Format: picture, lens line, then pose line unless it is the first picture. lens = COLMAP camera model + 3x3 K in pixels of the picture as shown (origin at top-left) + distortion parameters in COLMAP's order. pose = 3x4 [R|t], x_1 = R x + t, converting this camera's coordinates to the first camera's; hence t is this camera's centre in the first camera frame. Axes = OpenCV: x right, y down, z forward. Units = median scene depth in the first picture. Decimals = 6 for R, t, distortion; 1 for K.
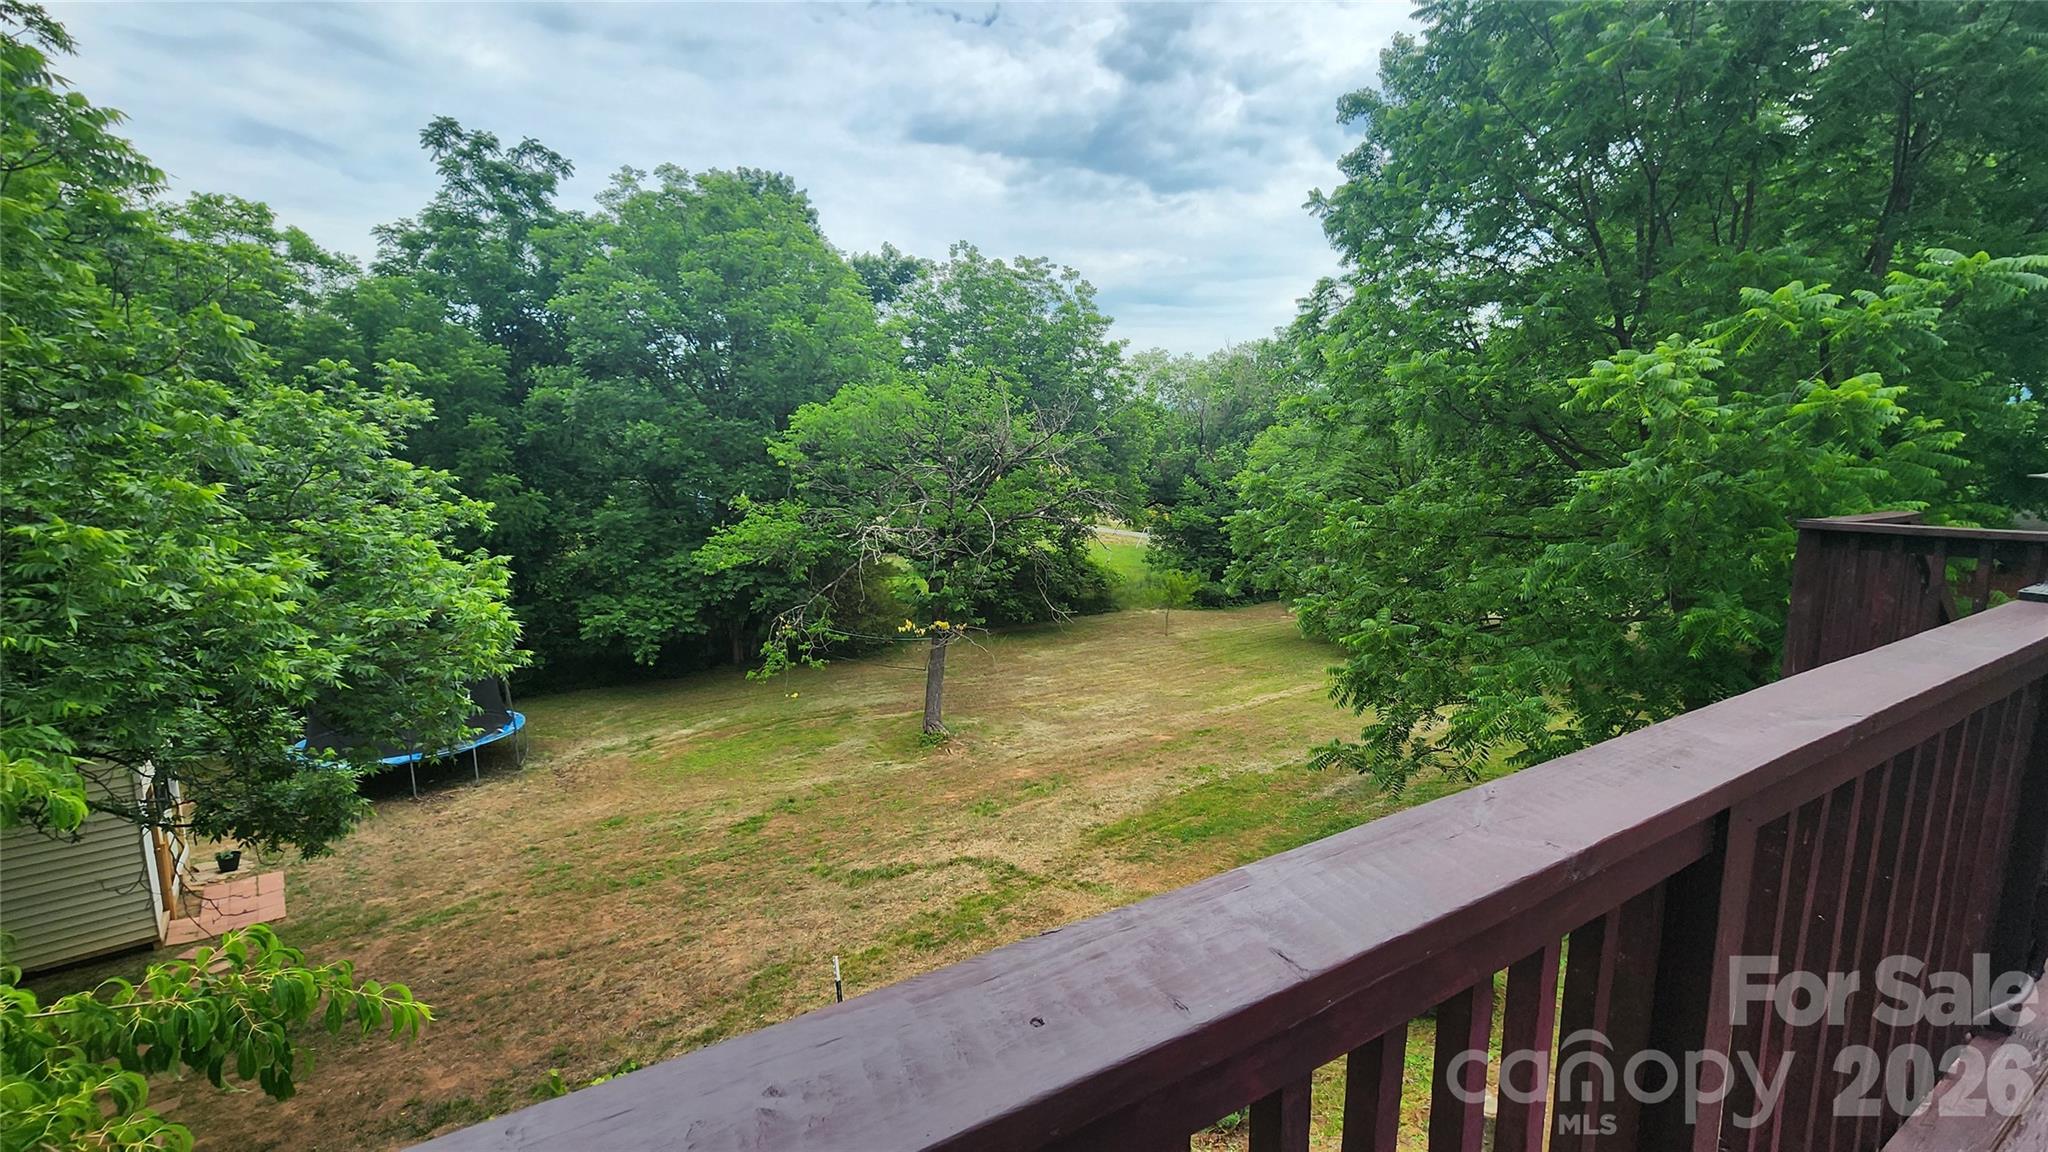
lens RADIAL K [[811.8, 0, 1024.0], [0, 811.8, 576.0], [0, 0, 1]] dist [0.000217, 0.000127]
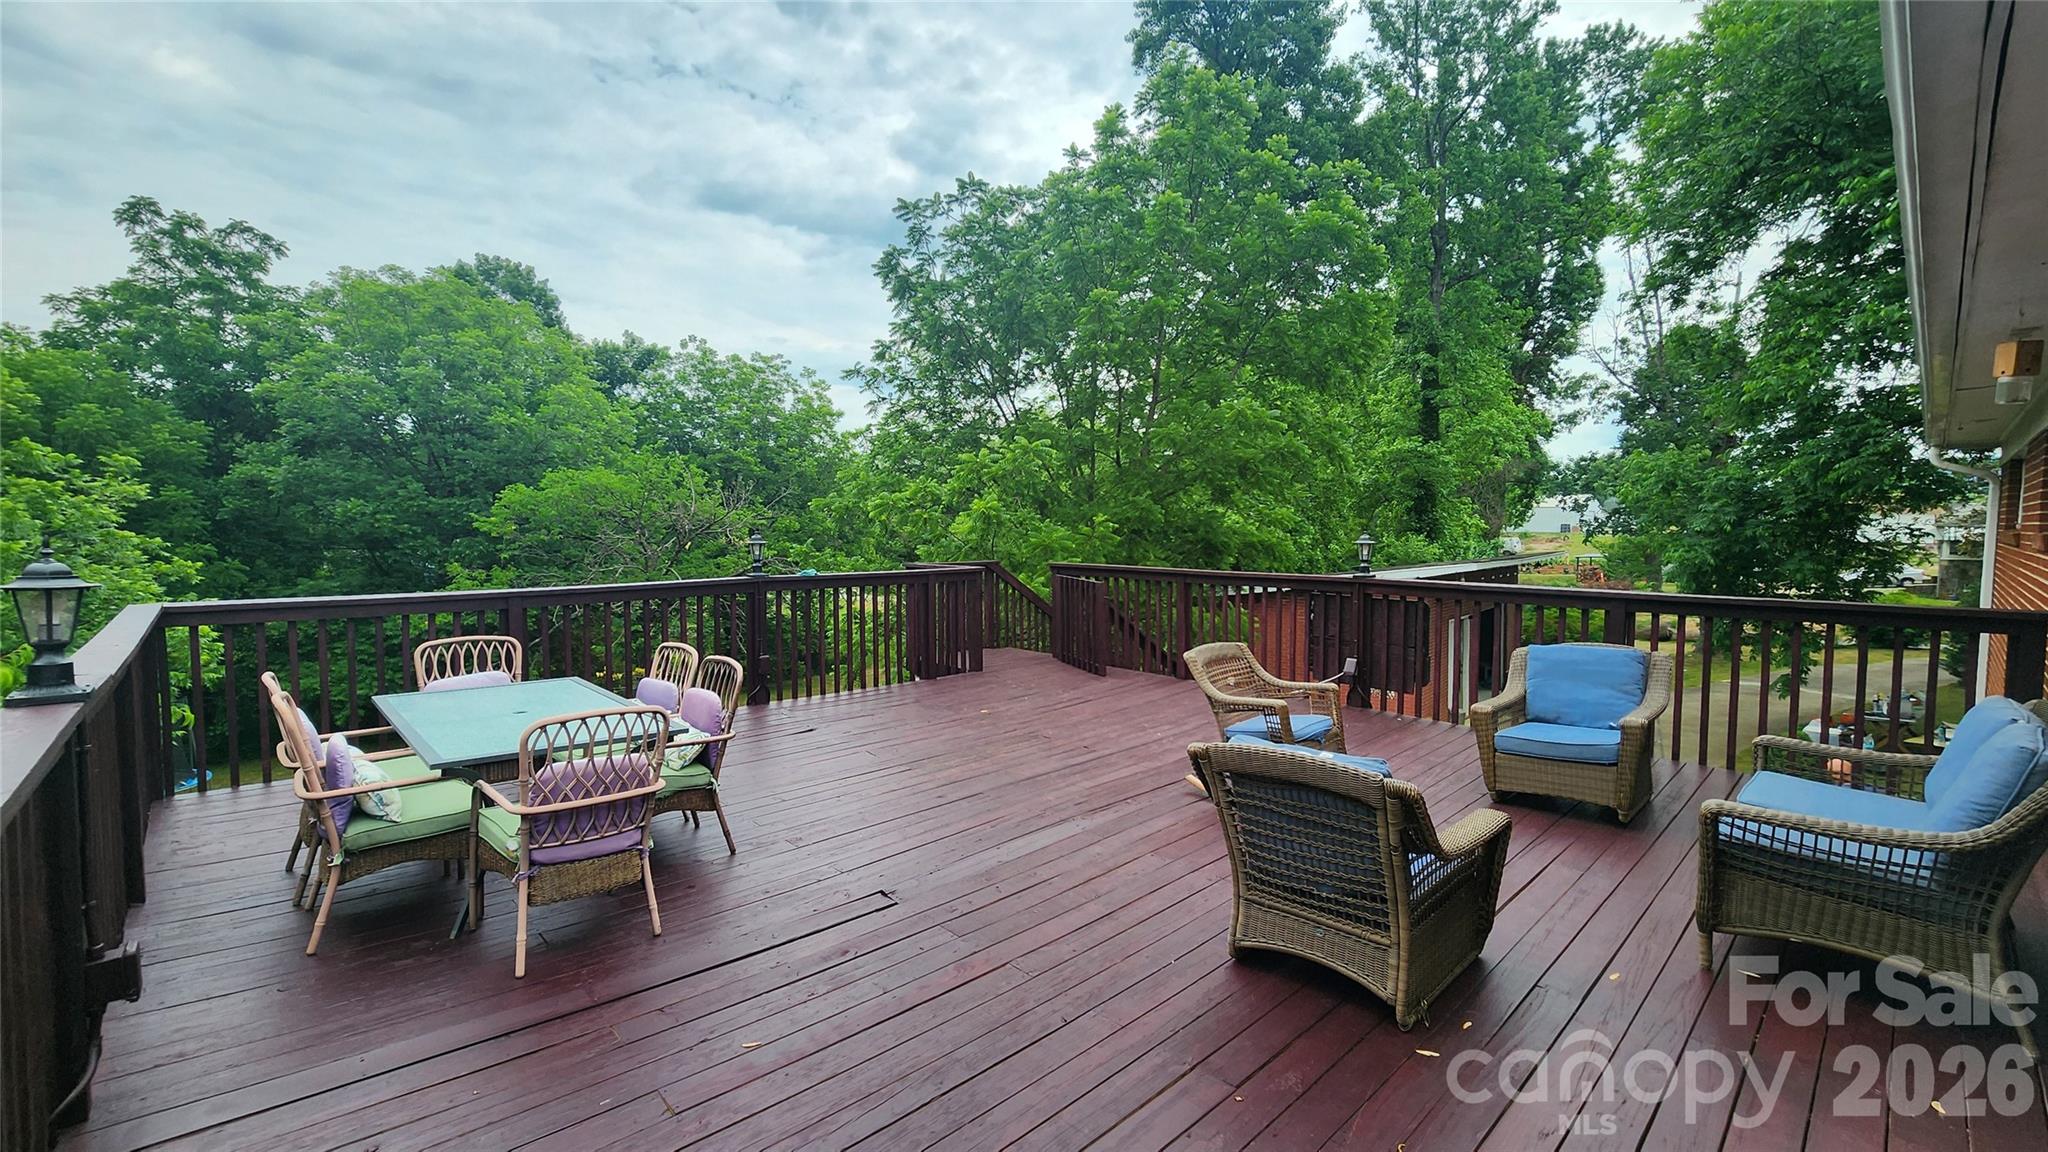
lens RADIAL K [[811.8, 0, 1024.0], [0, 811.8, 576.0], [0, 0, 1]] dist [0.000217, 0.000127]
pose [[0.970112, -0.006900, 0.242560, 0.110017], [0.027981, 0.996109, -0.083572, 0.026550], [-0.241039, 0.087862, 0.966530, -0.209803]]
